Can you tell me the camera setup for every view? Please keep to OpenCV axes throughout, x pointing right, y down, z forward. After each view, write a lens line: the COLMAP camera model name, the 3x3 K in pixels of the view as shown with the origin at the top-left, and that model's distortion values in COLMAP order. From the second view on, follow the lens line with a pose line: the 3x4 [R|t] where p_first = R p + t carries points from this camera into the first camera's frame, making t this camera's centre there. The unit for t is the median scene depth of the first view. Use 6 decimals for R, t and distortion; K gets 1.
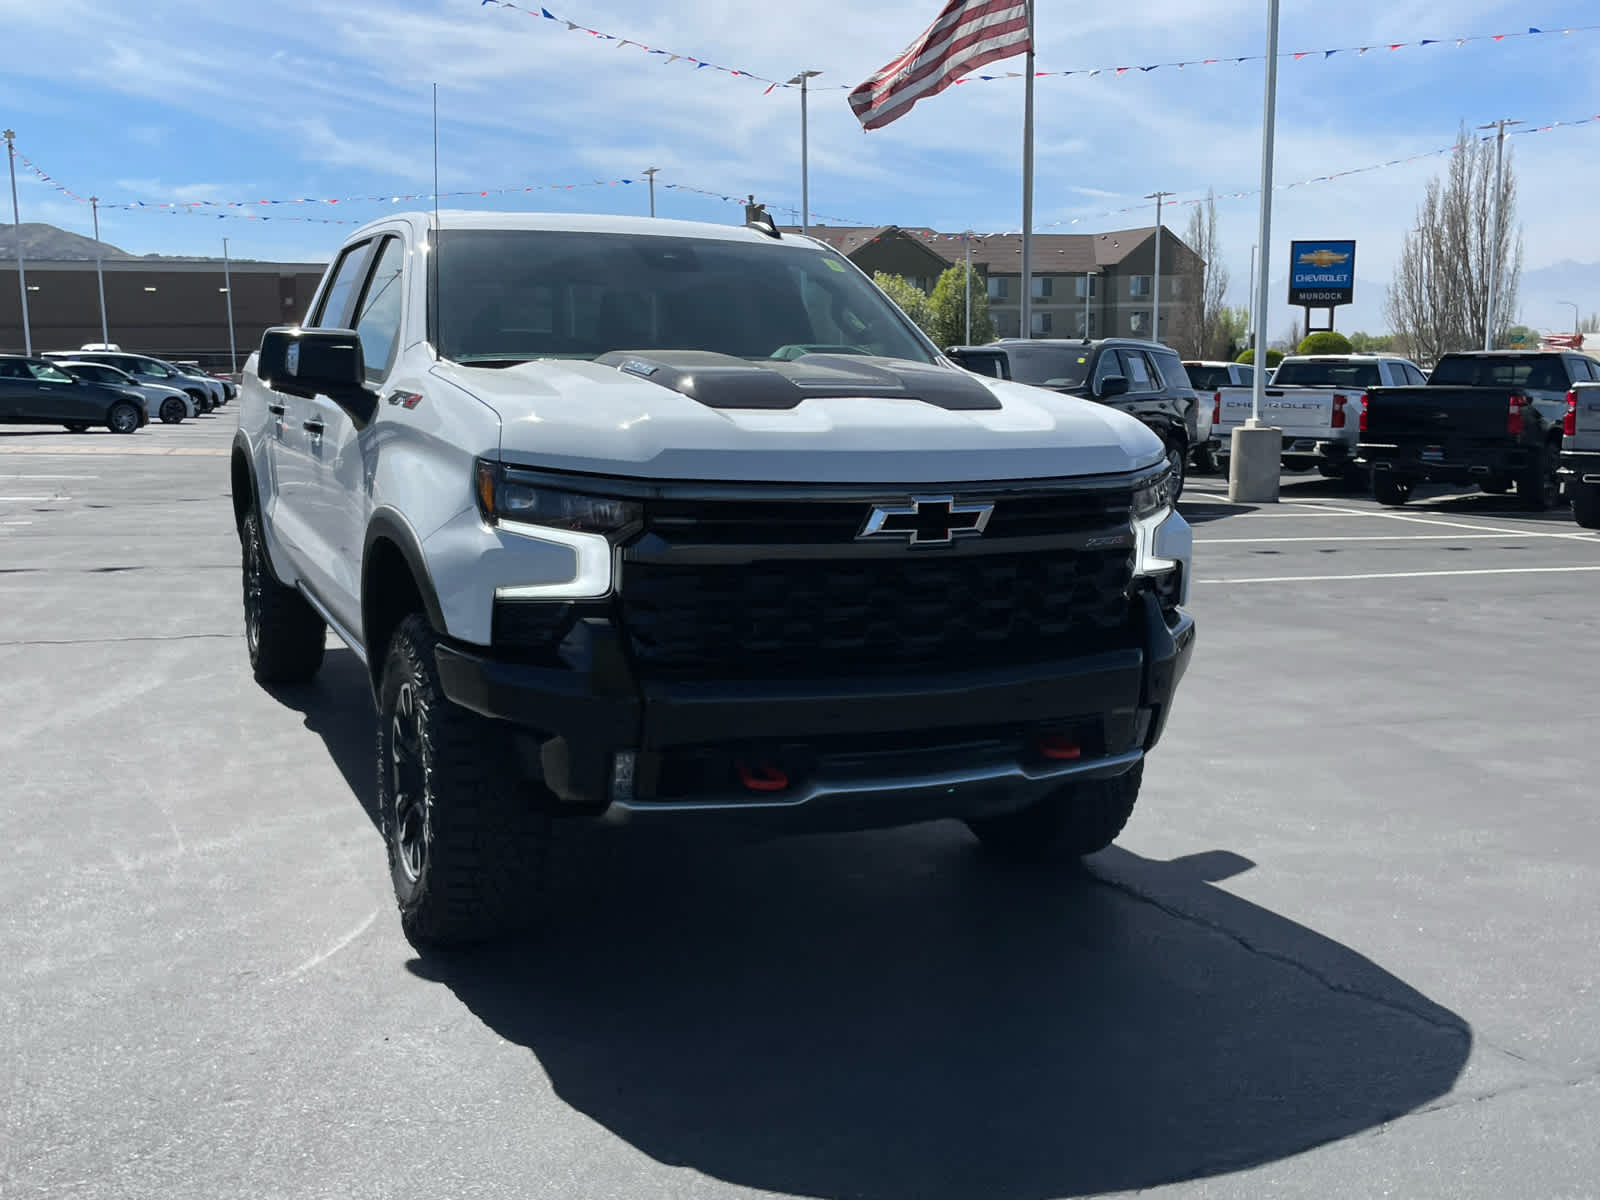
lens RADIAL K [[1629.5, 0, 826.4], [0, 1629.5, 606.5], [0, 0, 1]] dist [0.132979, -0.263345]
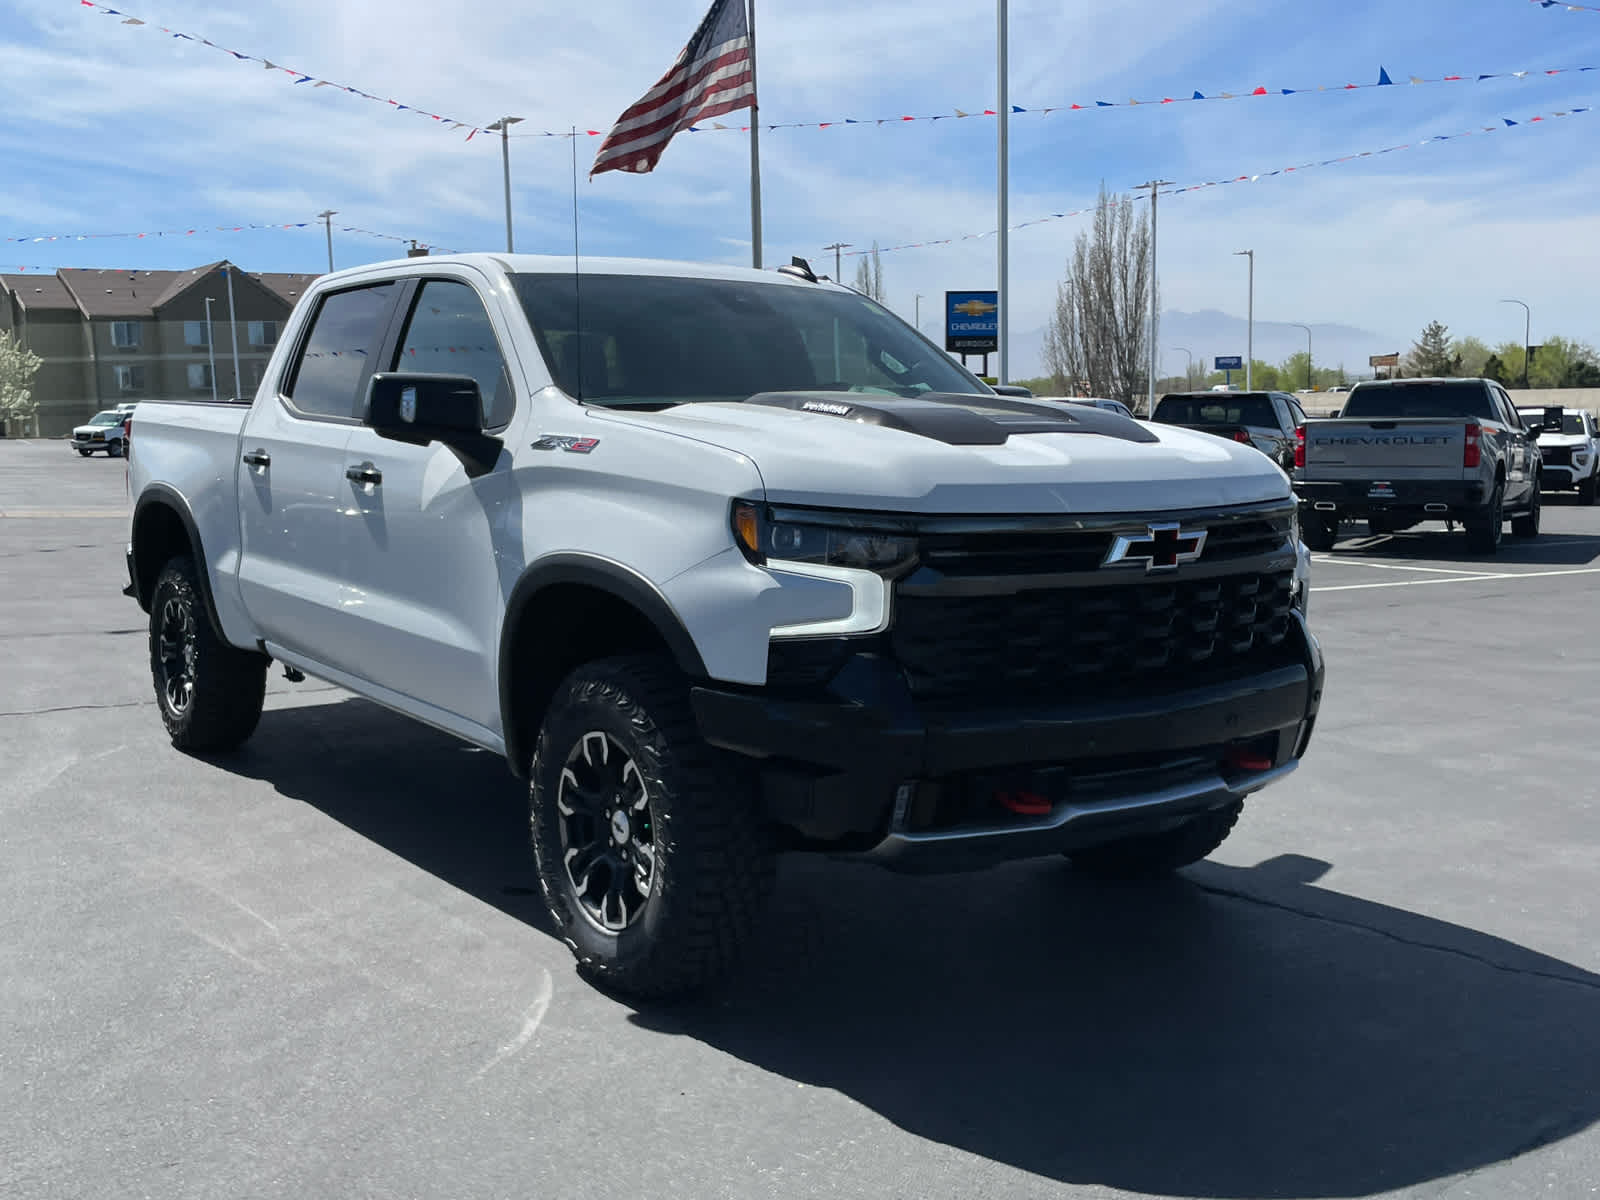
lens RADIAL K [[1628.2, 0, 826.3], [0, 1628.2, 593.9], [0, 0, 1]] dist [0.131237, -0.252876]
pose [[0.978140, -0.035688, 0.204864, -0.301391], [0.042835, 0.998615, -0.030560, 0.000097], [-0.203489, 0.038667, 0.978313, 0.015036]]
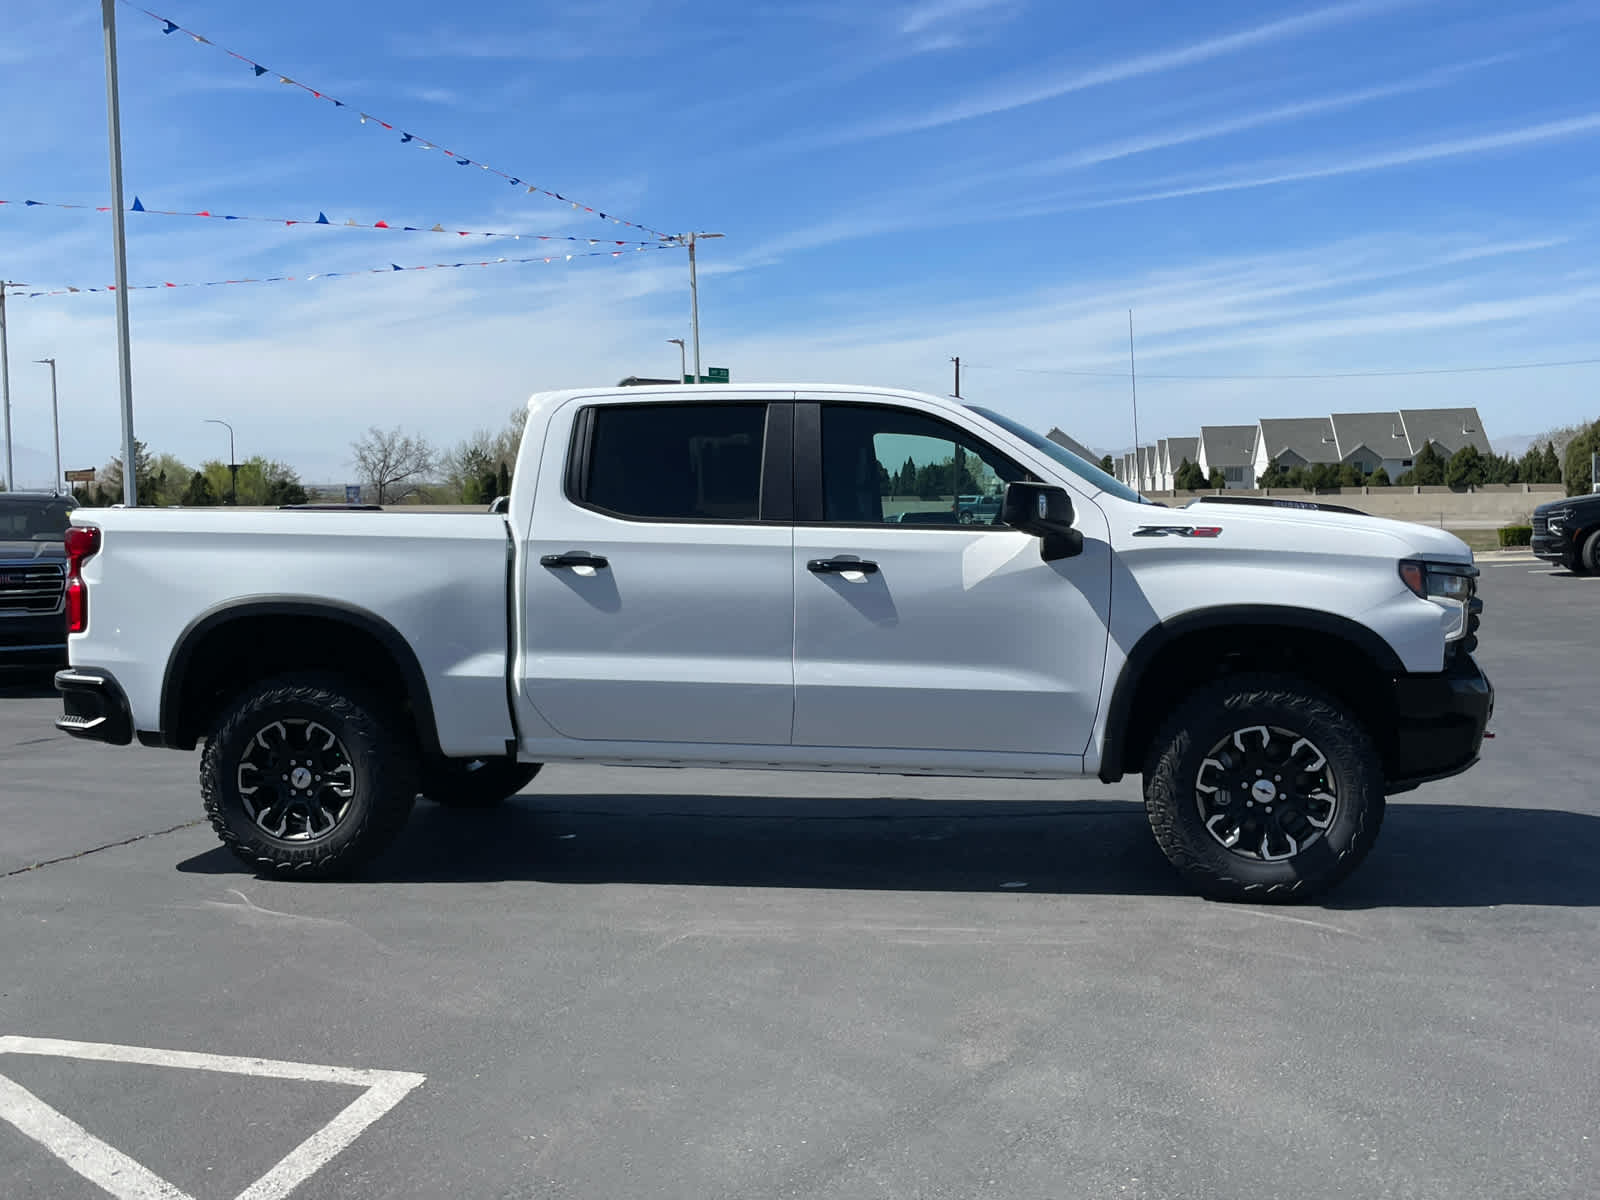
lens RADIAL K [[1628.2, 0, 826.3], [0, 1628.2, 593.9], [0, 0, 1]] dist [0.131237, -0.252876]
pose [[0.532783, -0.053174, 0.844580, -1.567231], [0.137456, 0.990208, -0.024368, -0.079772], [-0.835014, 0.129076, 0.534875, 0.504870]]
